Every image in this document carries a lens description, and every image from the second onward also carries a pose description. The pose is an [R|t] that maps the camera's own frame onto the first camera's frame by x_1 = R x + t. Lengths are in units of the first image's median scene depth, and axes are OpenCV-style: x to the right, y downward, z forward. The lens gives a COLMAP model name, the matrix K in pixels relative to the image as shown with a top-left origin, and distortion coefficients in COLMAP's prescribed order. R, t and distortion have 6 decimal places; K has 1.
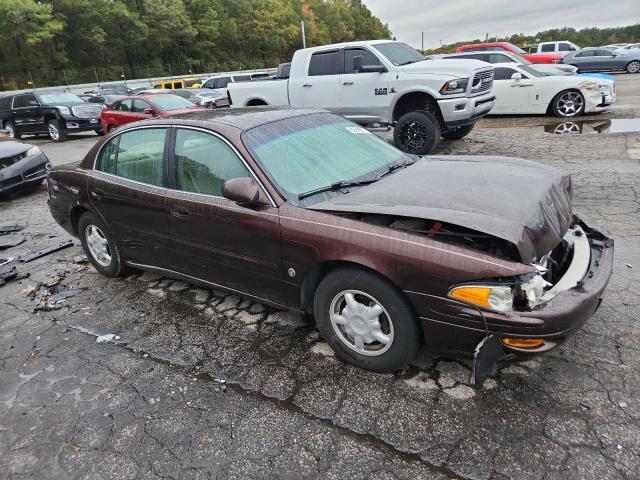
lens RADIAL K [[461.0, 0, 322.6], [0, 461.0, 239.8], [0, 0, 1]] dist [0.021044, -0.025172]
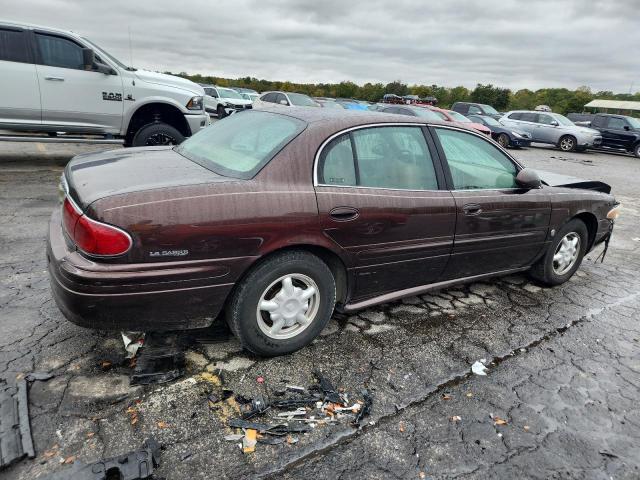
lens RADIAL K [[461.0, 0, 321.0], [0, 461.0, 242.4], [0, 0, 1]] dist [0.021044, -0.025172]
pose [[0.321013, -0.161502, 0.933203, -0.616801], [0.213221, 0.972381, 0.094937, -0.070889], [-0.922761, 0.168502, 0.346583, 0.442331]]
